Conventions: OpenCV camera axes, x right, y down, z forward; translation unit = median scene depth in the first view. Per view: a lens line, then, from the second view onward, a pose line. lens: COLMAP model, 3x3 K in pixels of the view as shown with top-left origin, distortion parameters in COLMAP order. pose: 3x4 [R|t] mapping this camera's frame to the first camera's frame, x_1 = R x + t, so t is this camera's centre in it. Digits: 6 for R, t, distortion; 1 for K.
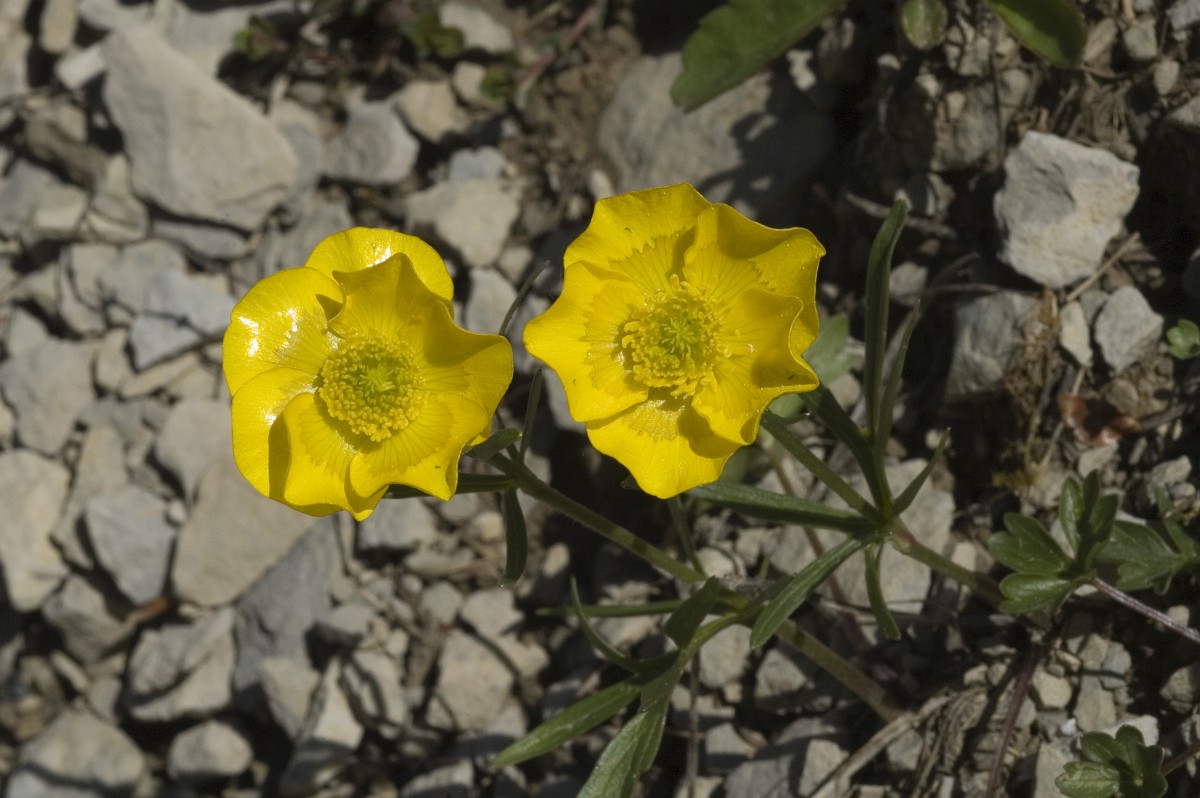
lens RADIAL K [[4024.5, 0, 600.4], [0, 4024.5, 399.2], [0, 0, 1]] dist [0.090798, 0.000000]
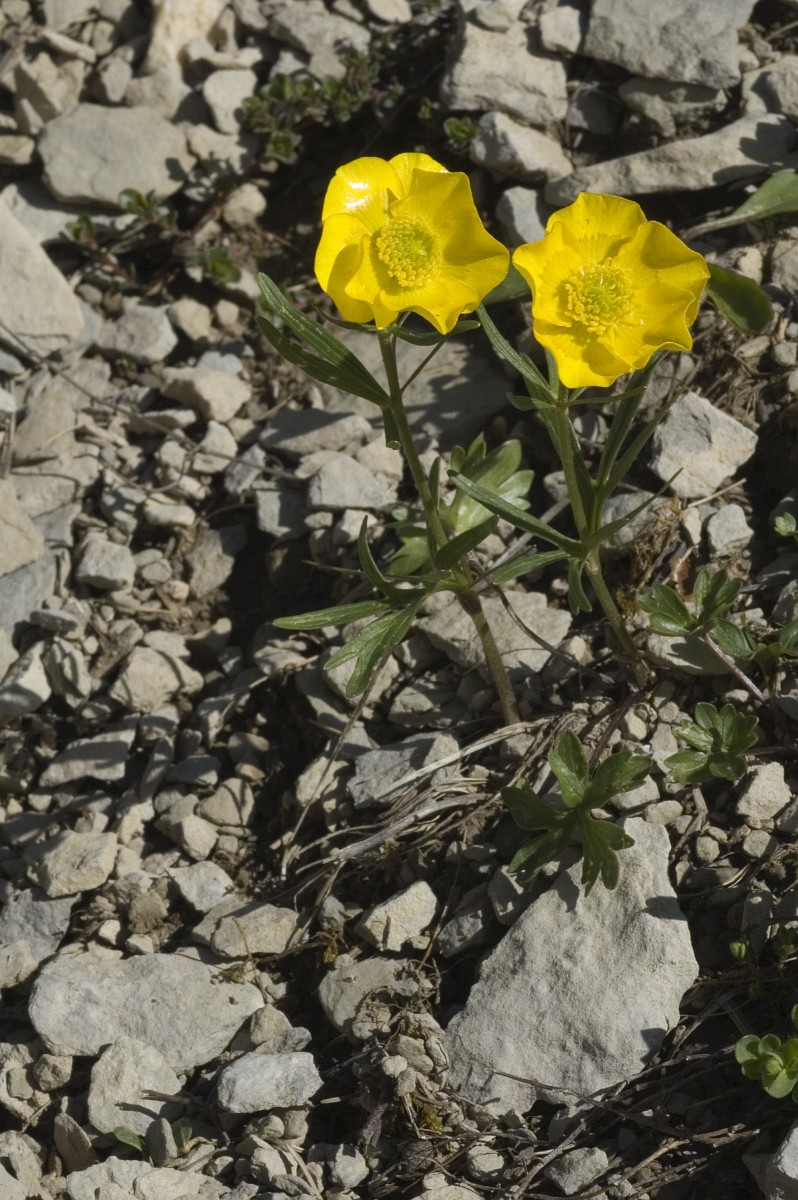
lens RADIAL K [[4024.5, 0, 398.8], [0, 4024.5, 599.8], [0, 0, 1]] dist [0.090798, 0.000000]
pose [[0.919017, 0.338038, 0.202826, -0.252074], [-0.268628, 0.913551, -0.305392, 0.462495], [-0.288526, 0.226176, 0.930375, -0.277237]]
